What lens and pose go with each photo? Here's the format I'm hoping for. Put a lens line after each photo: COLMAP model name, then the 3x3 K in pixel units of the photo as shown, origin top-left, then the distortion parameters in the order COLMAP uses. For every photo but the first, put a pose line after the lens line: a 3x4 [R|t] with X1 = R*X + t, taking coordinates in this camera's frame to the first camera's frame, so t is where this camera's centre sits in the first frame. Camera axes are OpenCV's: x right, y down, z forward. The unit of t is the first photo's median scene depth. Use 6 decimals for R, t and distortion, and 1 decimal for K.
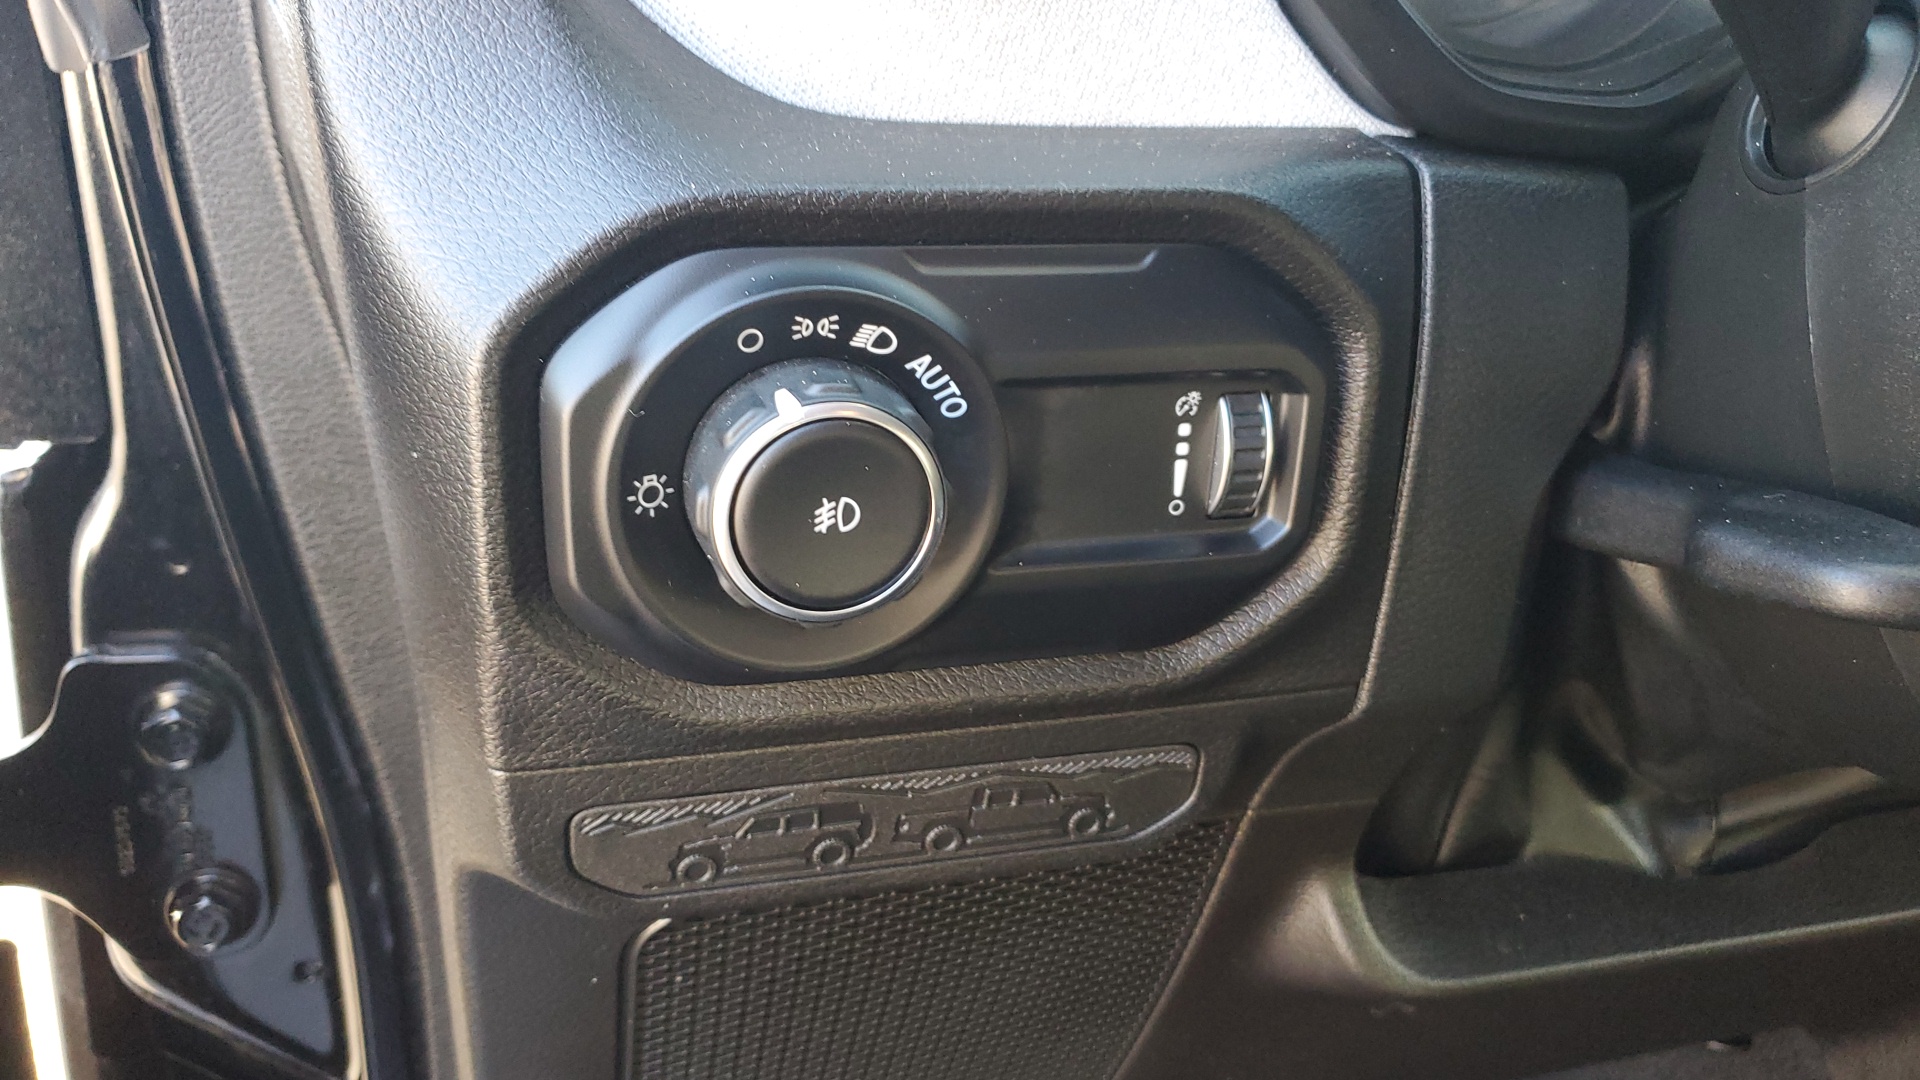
lens RADIAL K [[1501.5, 0, 964.6], [0, 1501.5, 537.7], [0, 0, 1]] dist [0.071694, -0.080336]
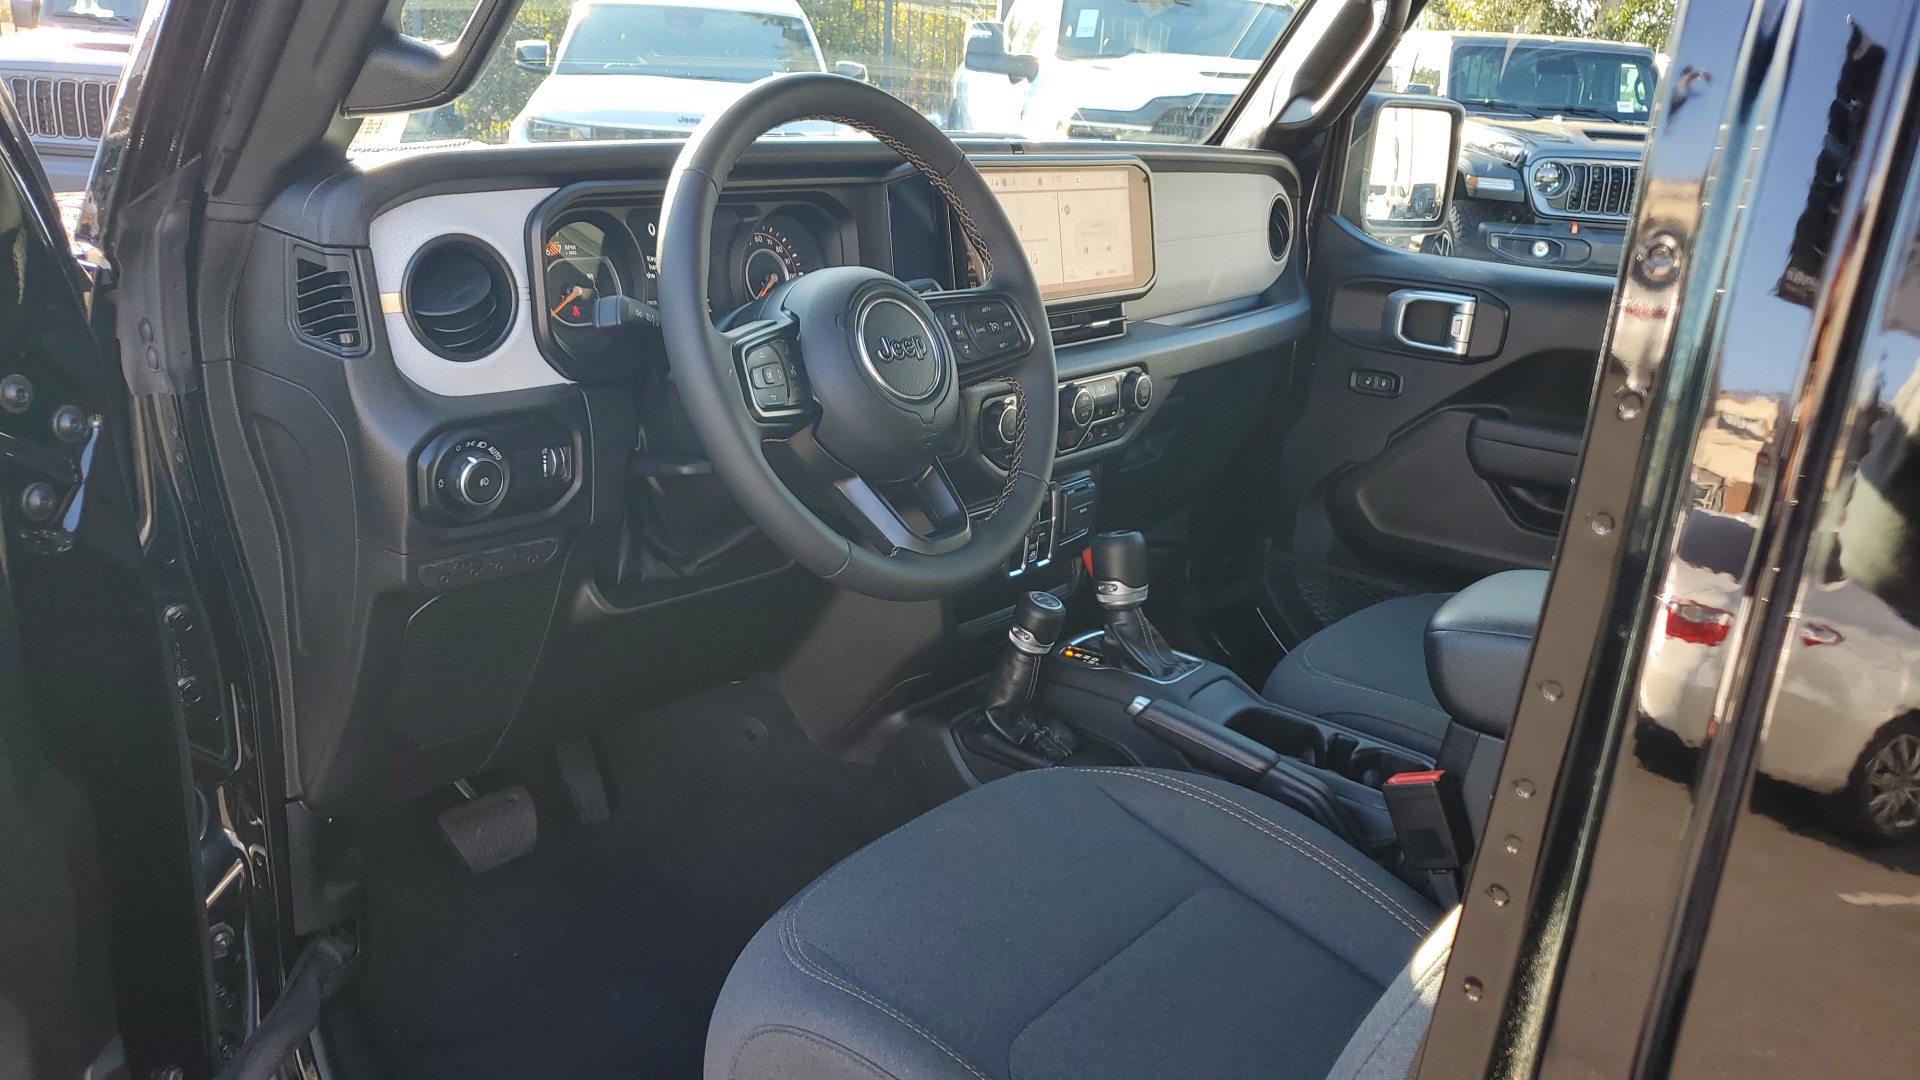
lens RADIAL K [[1501.5, 0, 983.2], [0, 1501.5, 544.4], [0, 0, 1]] dist [0.071694, -0.080336]
pose [[0.821439, -0.162683, 0.546600, -1.190820], [0.182796, 0.982989, 0.017855, 0.317795], [-0.540207, 0.085250, 0.837203, -3.198445]]
